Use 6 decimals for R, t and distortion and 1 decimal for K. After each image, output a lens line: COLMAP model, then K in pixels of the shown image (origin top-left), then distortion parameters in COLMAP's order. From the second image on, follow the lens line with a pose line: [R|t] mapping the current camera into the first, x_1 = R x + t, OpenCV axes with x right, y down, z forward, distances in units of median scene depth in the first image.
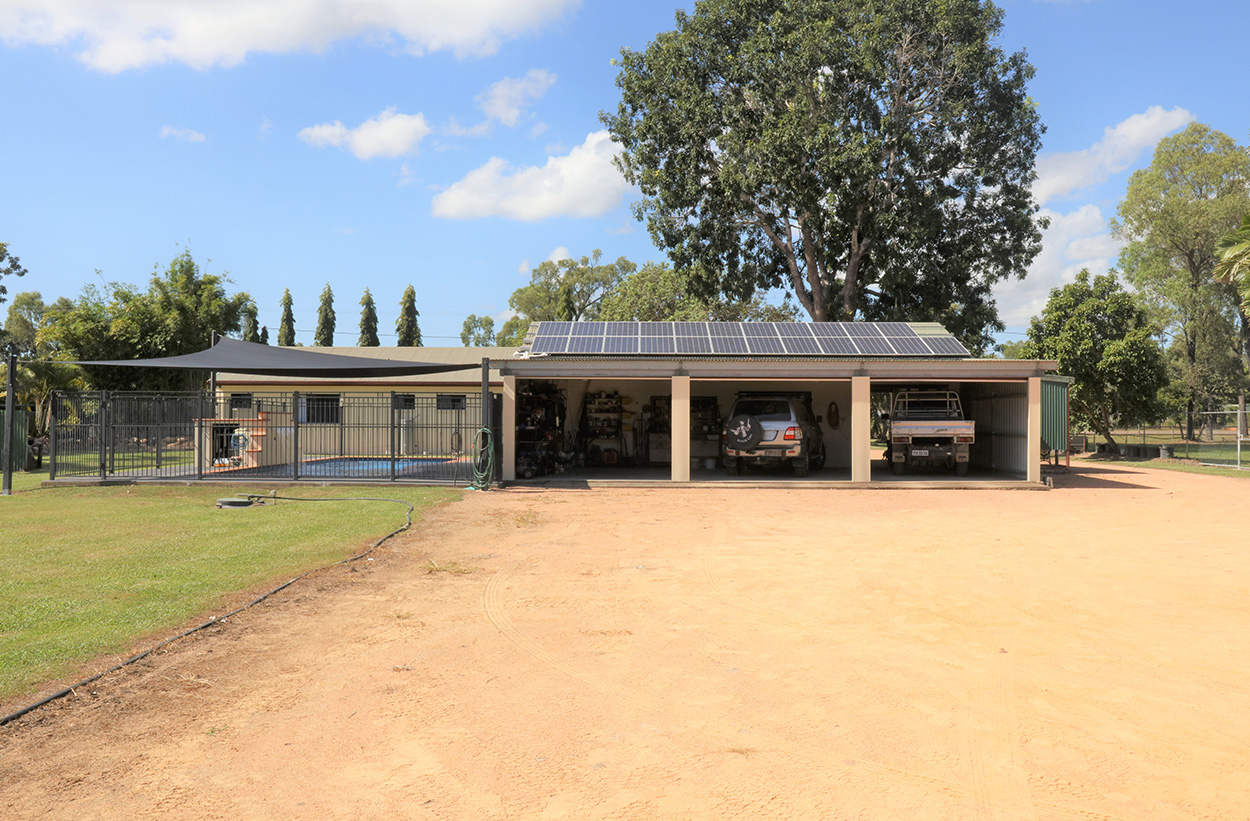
lens RADIAL K [[1076.3, 0, 624.2], [0, 1076.3, 389.7], [0, 0, 1]] dist [0.044998, 0.000170]
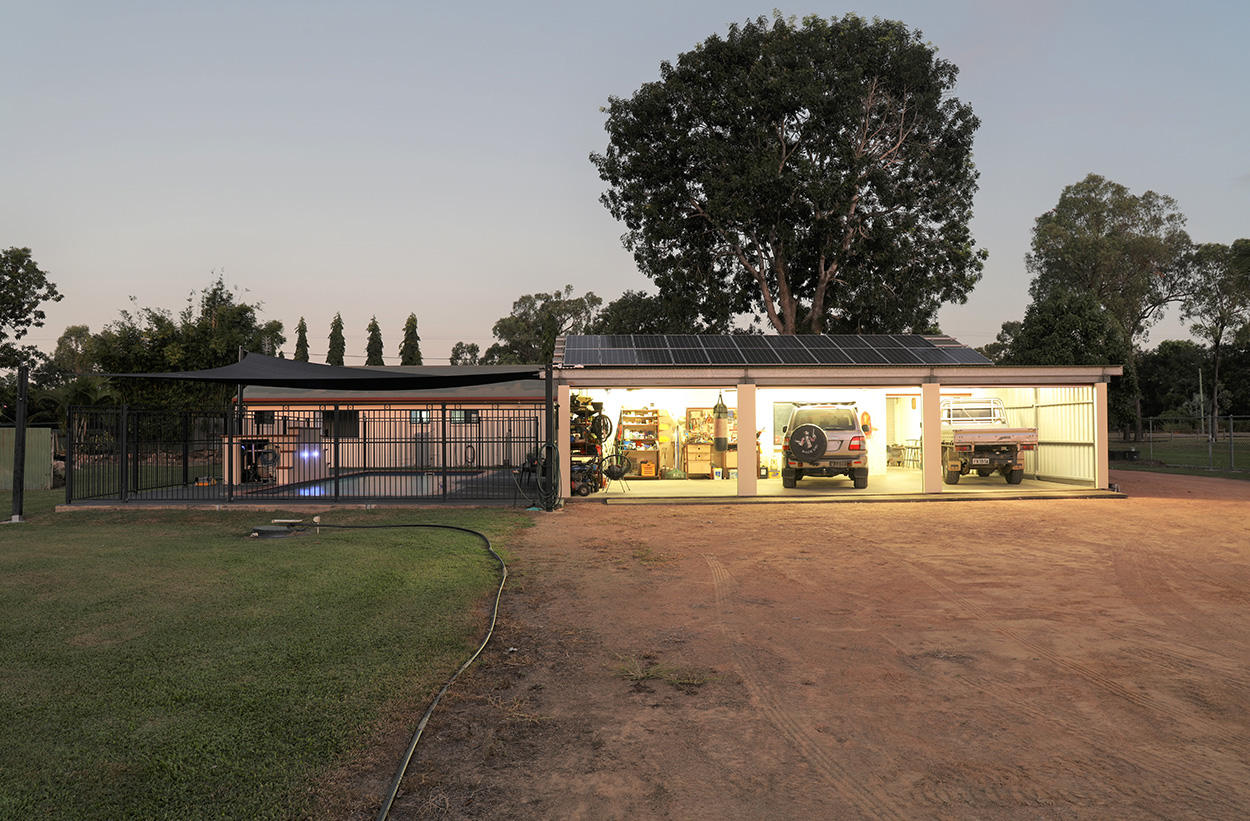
lens RADIAL K [[862.1, 0, 625.9], [0, 862.1, 414.8], [0, 0, 1]] dist [-0.044604, -0.001215]
pose [[0.997550, -0.010376, 0.069188, -0.050876], [0.009743, 0.999908, 0.009476, 0.002809], [-0.069280, -0.008779, 0.997559, 0.121271]]
